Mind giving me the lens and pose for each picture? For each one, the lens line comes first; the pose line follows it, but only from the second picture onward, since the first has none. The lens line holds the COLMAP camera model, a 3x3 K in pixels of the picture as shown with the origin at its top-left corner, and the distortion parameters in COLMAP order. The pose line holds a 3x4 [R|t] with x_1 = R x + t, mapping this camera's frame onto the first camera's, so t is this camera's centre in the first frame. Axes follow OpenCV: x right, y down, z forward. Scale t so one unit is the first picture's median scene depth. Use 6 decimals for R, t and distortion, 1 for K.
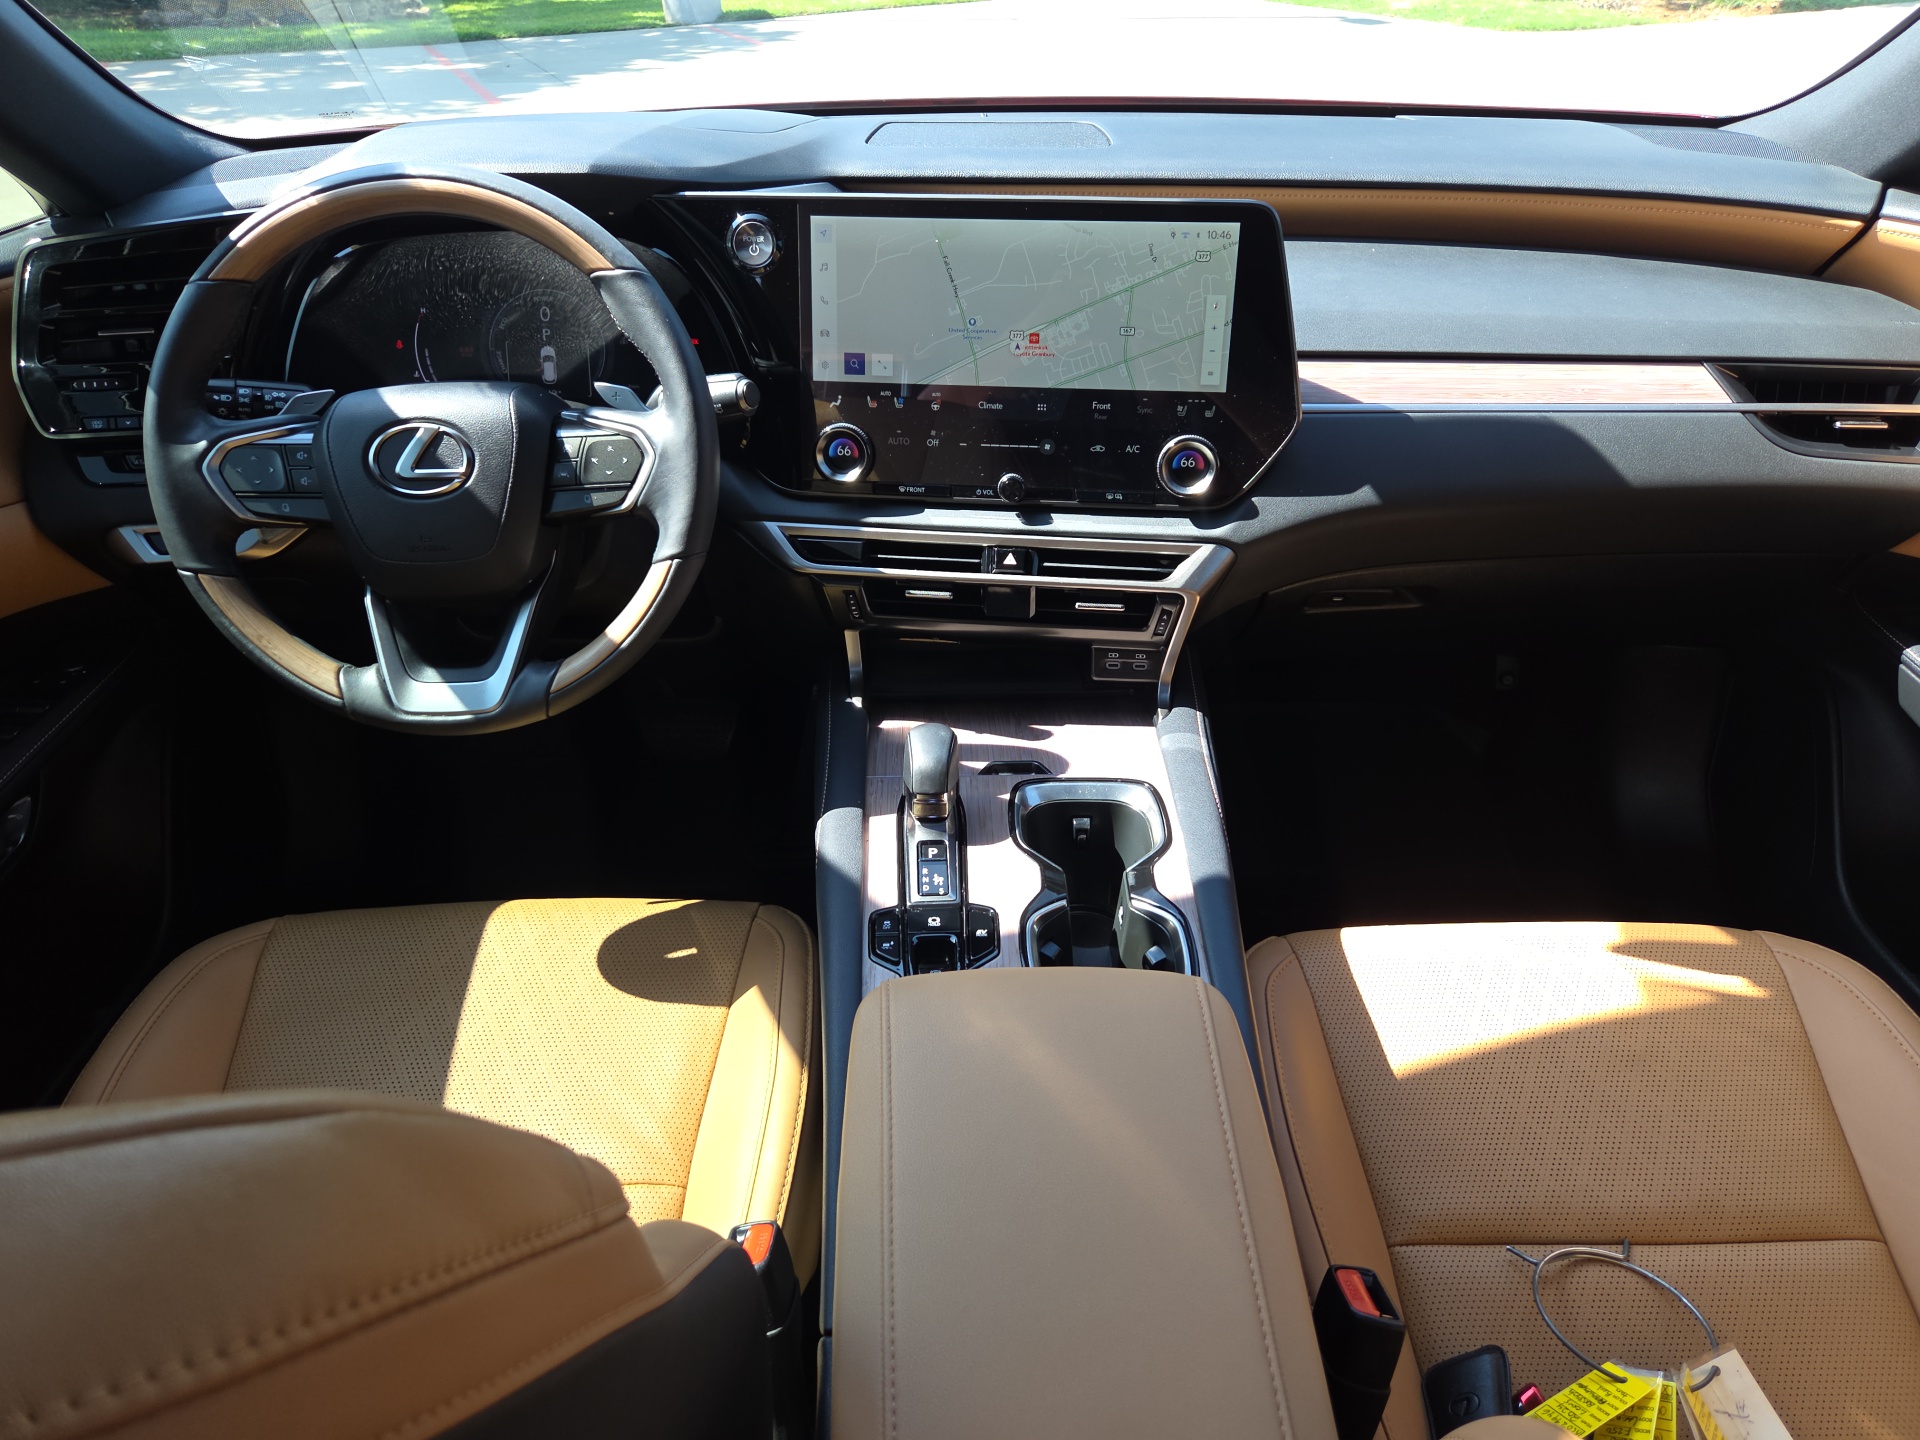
lens RADIAL K [[1303.7, 0, 966.0], [0, 1303.7, 710.3], [0, 0, 1]] dist [0.066878, -0.061724]
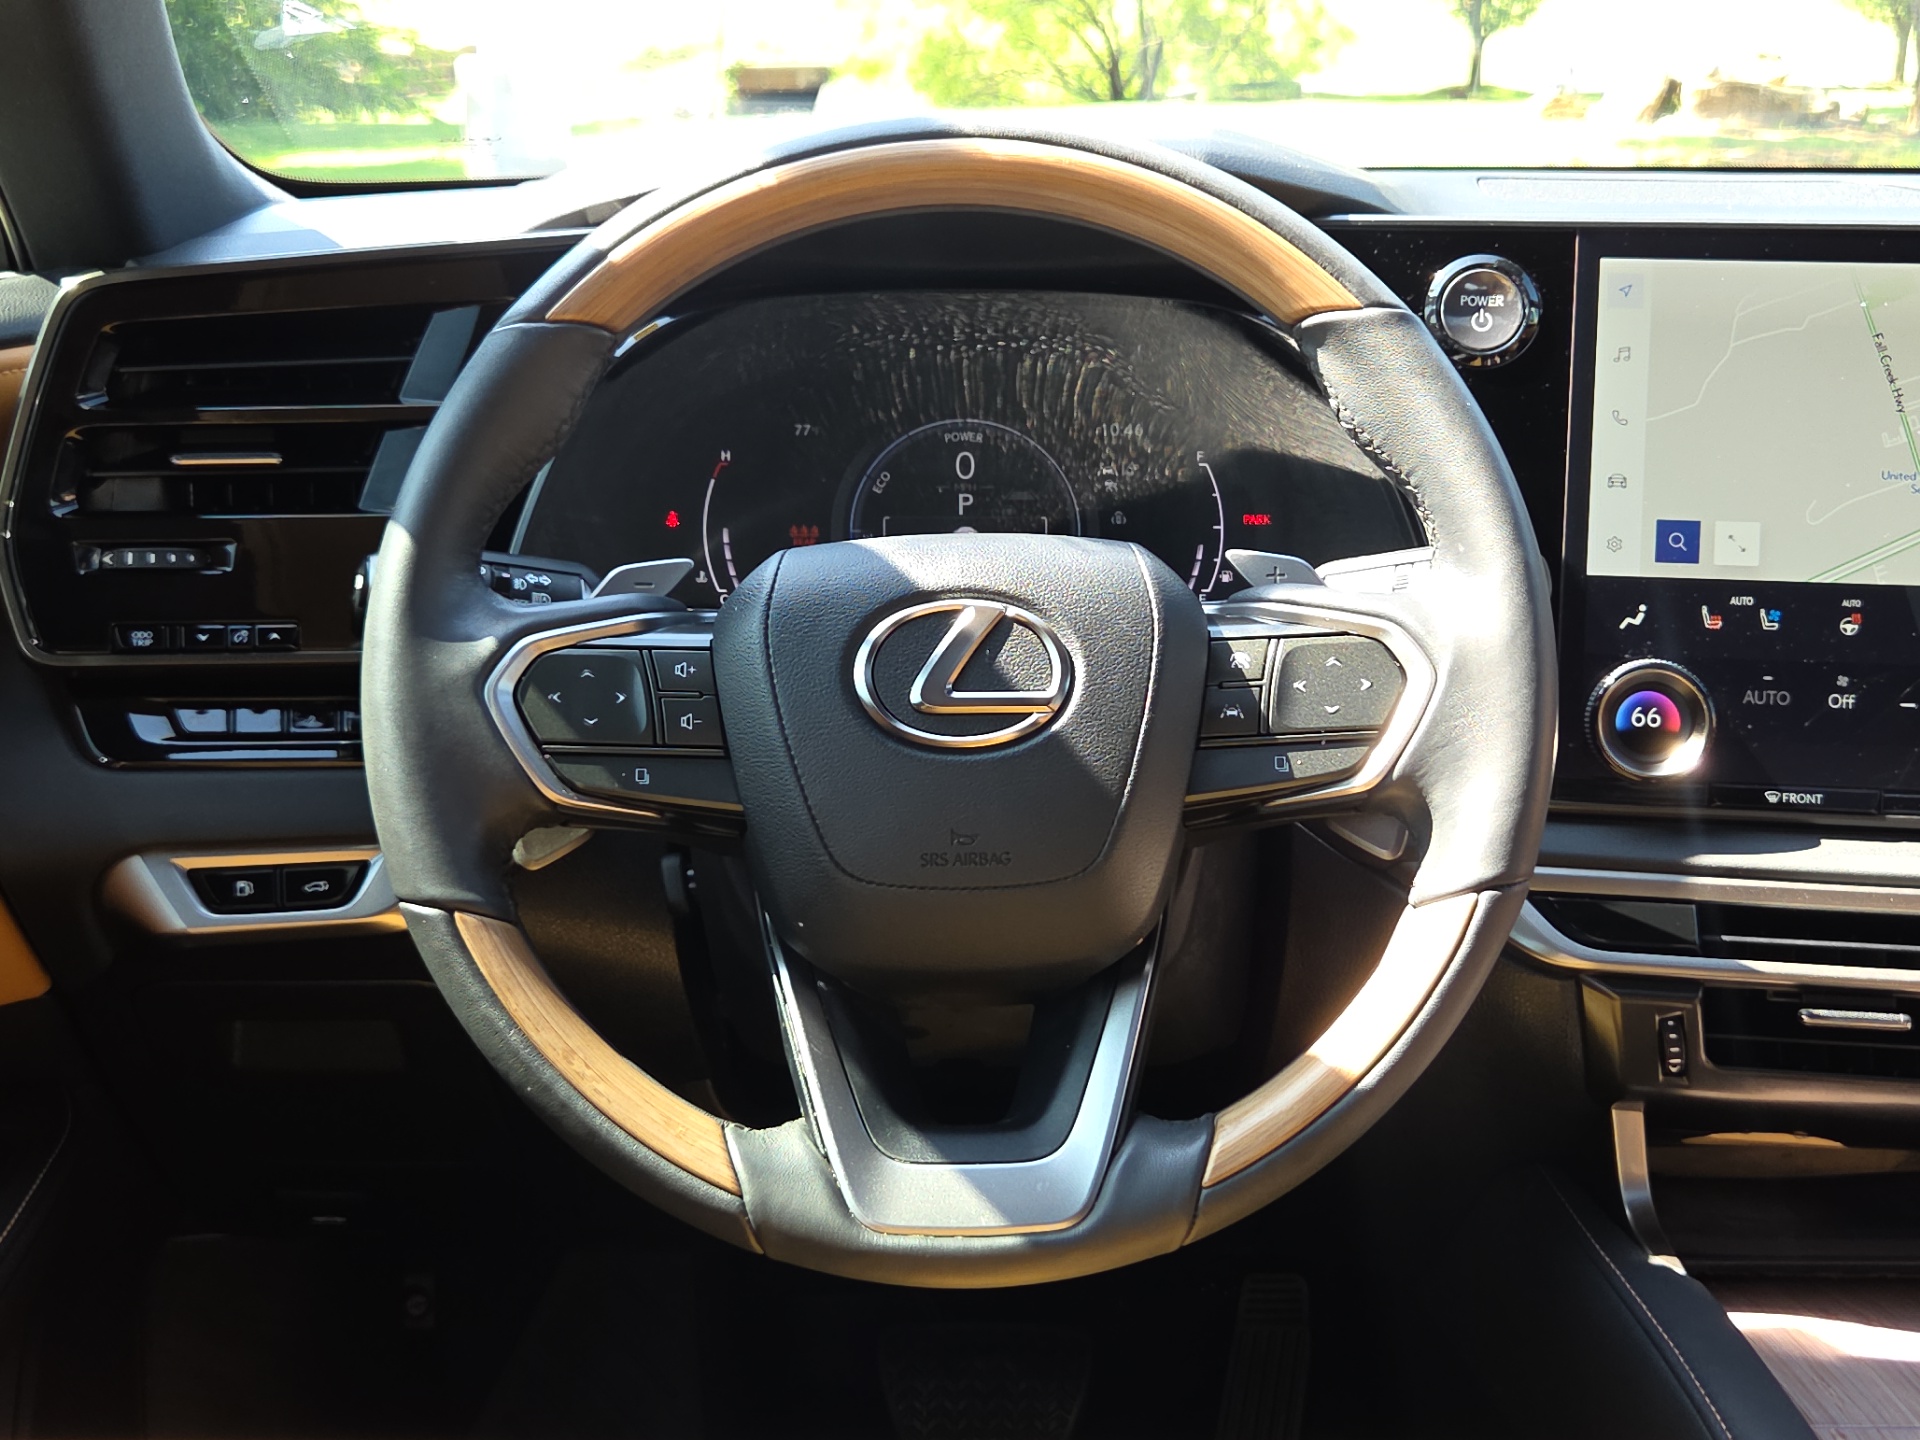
lens RADIAL K [[2563.5, 0, 964.4], [0, 2563.5, 707.4], [0, 0, 1]] dist [0.053170, 0.000000]
pose [[0.999851, 0.014491, 0.009339, -0.361901], [-0.011165, 0.957061, -0.289672, 0.074630], [-0.013135, 0.289524, 0.957081, 0.109245]]
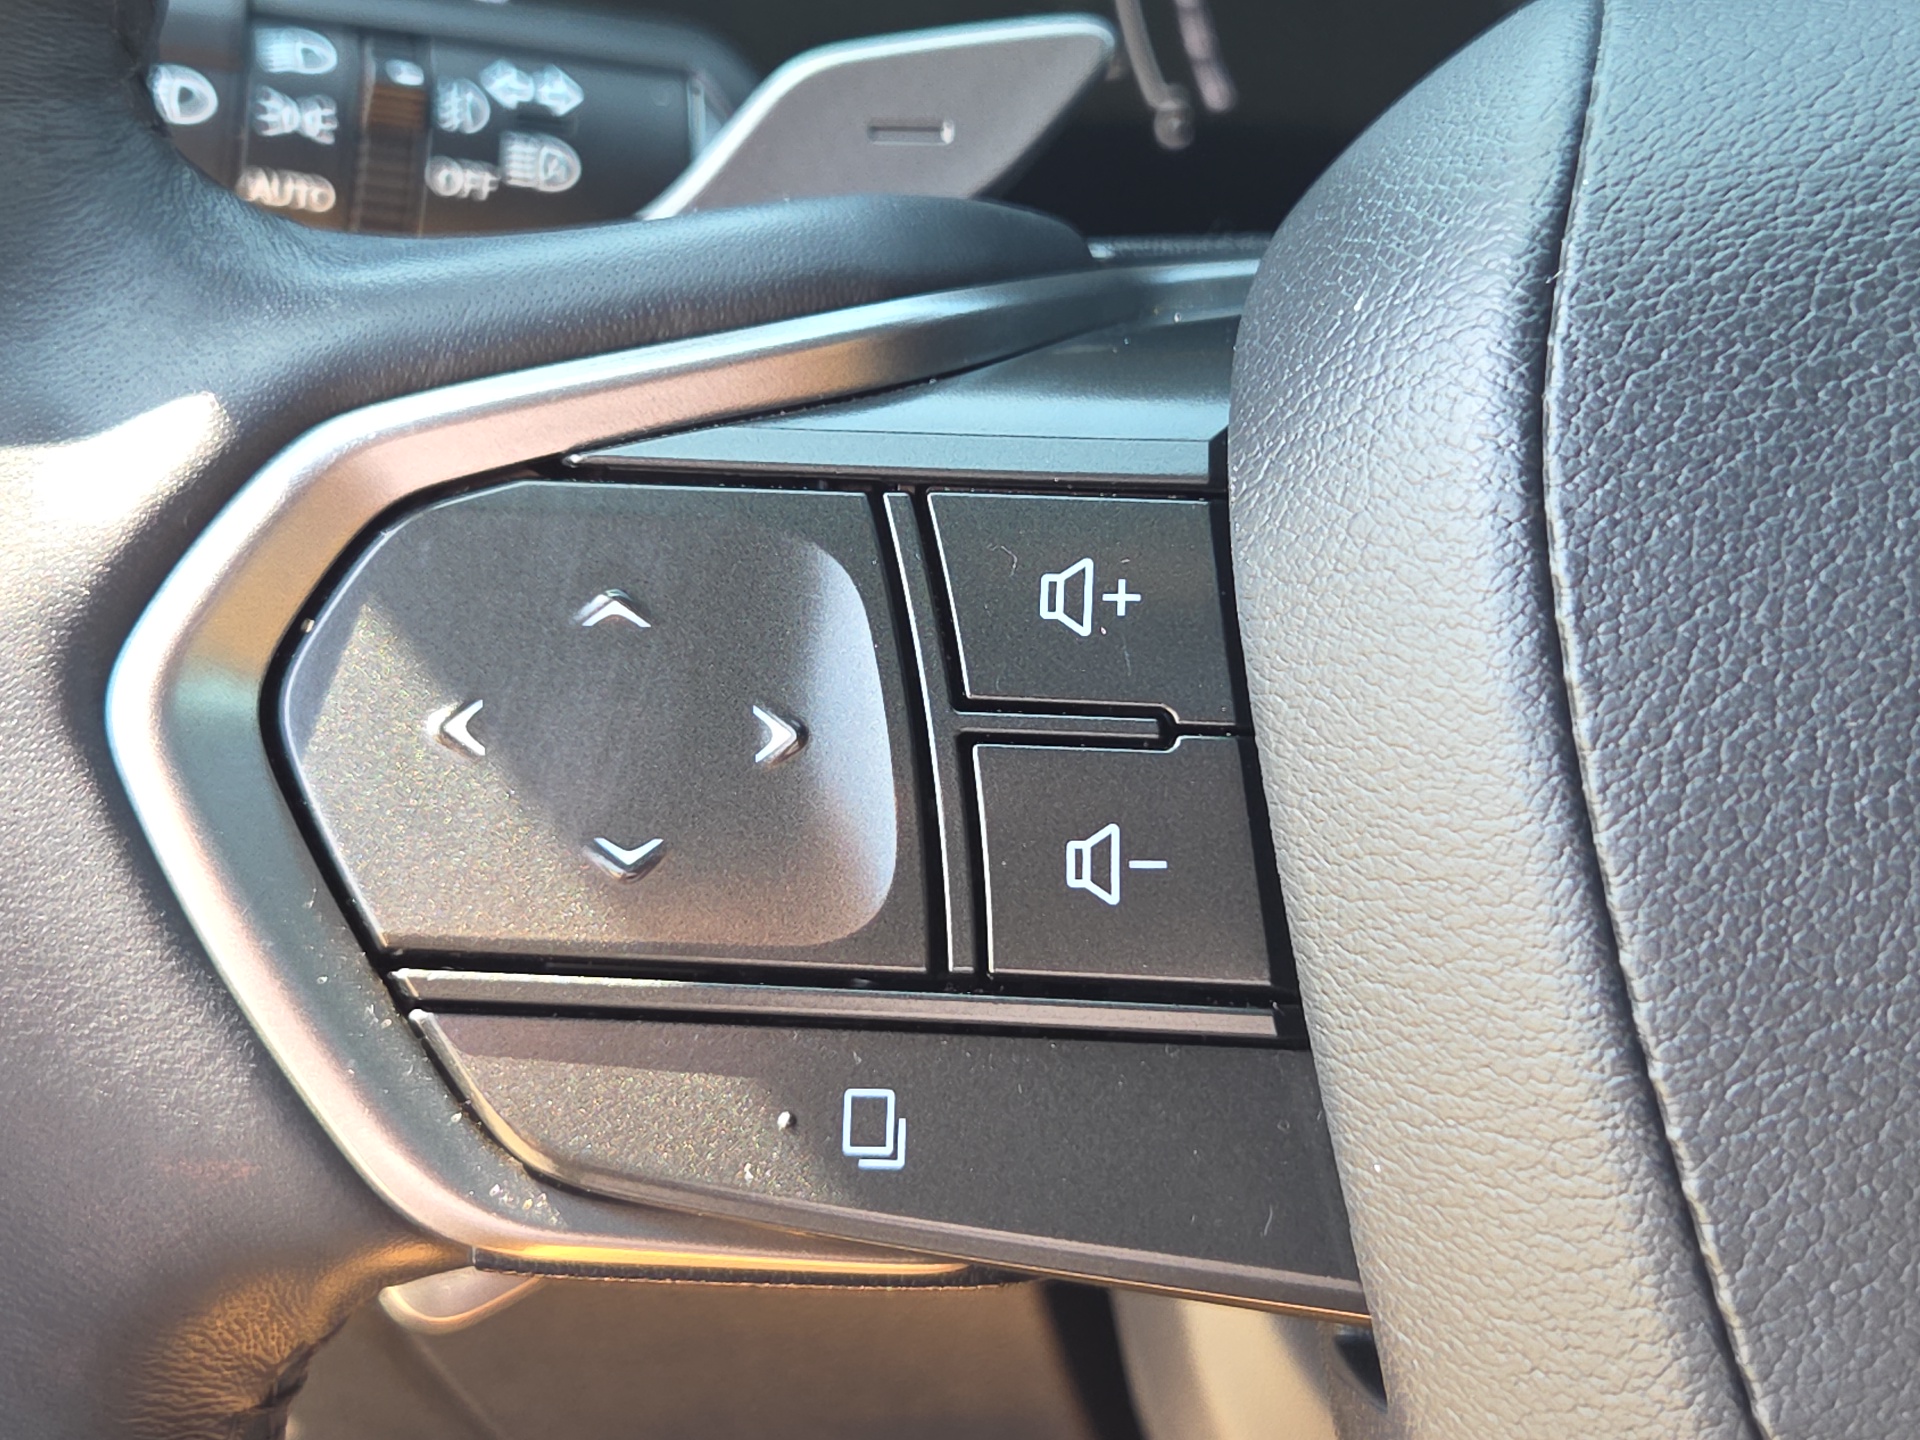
lens RADIAL K [[3179.9, 0, 966.9], [0, 3179.9, 715.4], [0, 0, 1]] dist [0.054008, 0.000000]
pose [[0.993132, 0.042994, -0.108815, -0.427792], [-0.055762, 0.991547, -0.117151, -0.138494], [0.102858, 0.122414, 0.987135, 0.680451]]
